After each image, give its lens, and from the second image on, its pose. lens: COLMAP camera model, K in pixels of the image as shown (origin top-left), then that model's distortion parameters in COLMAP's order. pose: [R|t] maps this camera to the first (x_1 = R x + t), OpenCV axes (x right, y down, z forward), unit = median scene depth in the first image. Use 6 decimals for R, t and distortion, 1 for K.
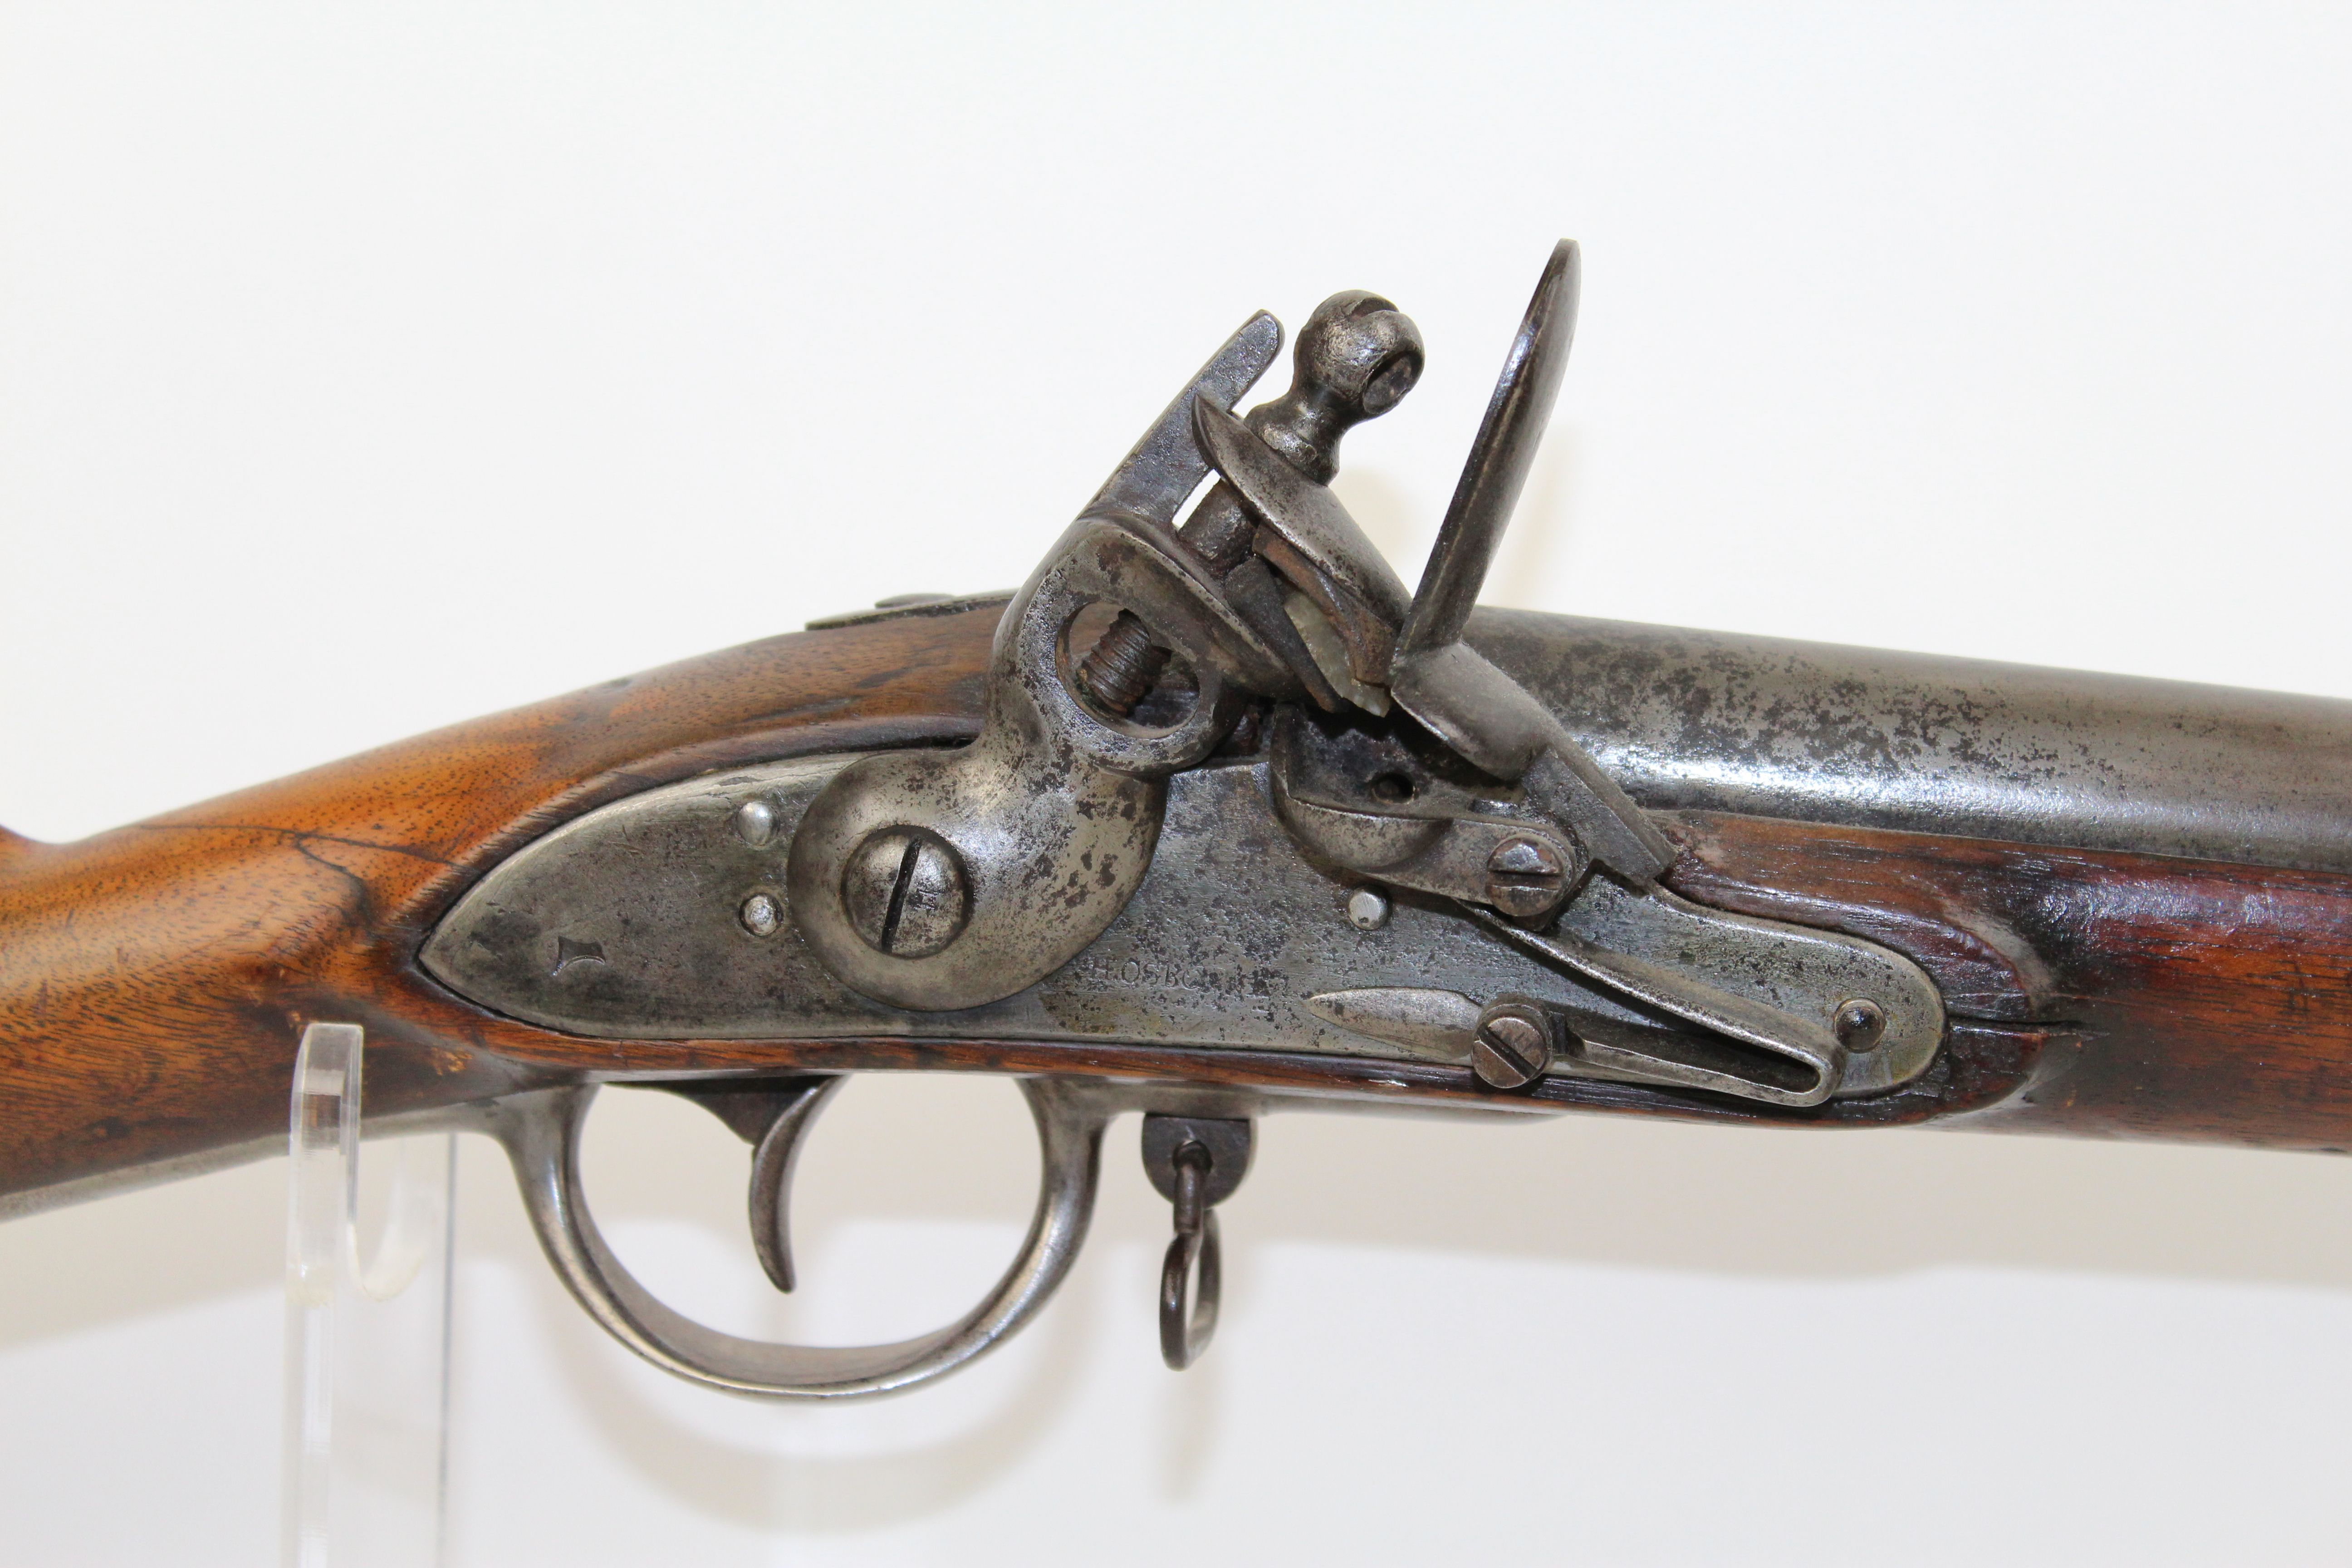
lens RADIAL K [[5469.7, 0, 1183.4], [0, 5469.7, 779.6], [0, 0, 1]] dist [0.067625, 0.000000]
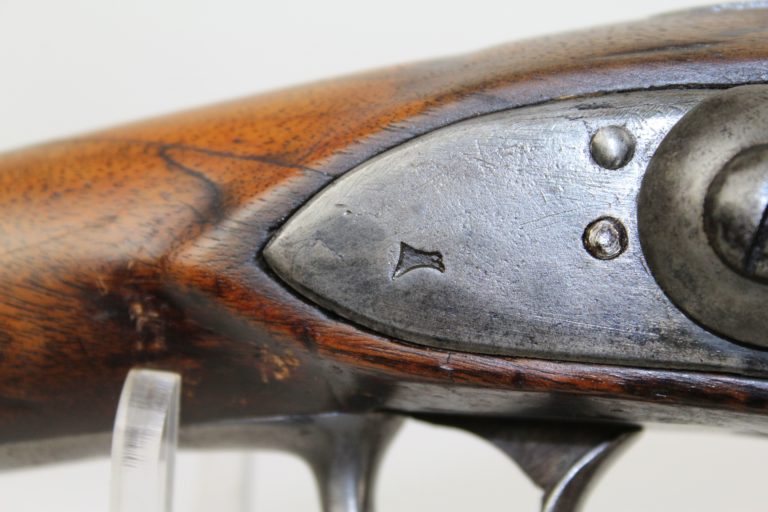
lens RADIAL K [[1786.0, 0, 384.3], [0, 1786.0, 257.1], [0, 0, 1]] dist [0.067625, 0.000000]
pose [[0.992731, 0.106232, -0.056570, -0.097136], [-0.114285, 0.979434, -0.166275, 0.085965], [0.037743, 0.171532, 0.984455, 0.665813]]
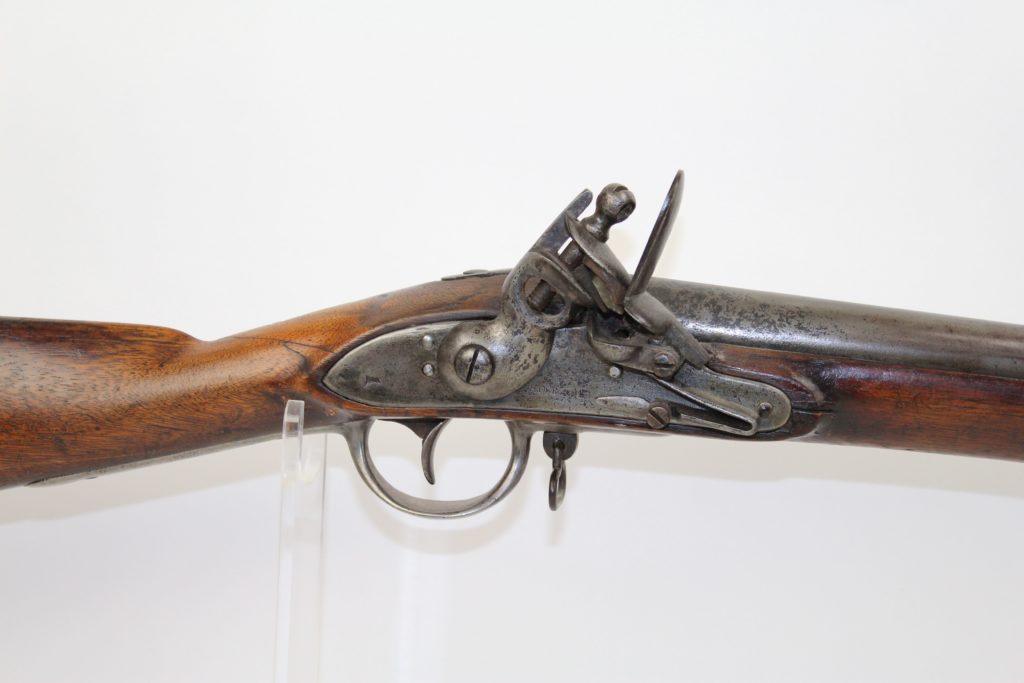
lens RADIAL K [[2135.7, 0, 508.4], [0, 2135.7, 341.4], [0, 0, 1]] dist [0.025652, 0.000000]
pose [[0.999866, 0.016285, -0.001573, -0.027569], [-0.016207, 0.999029, 0.040976, -0.044445], [0.002239, -0.040945, 0.999159, -0.264965]]
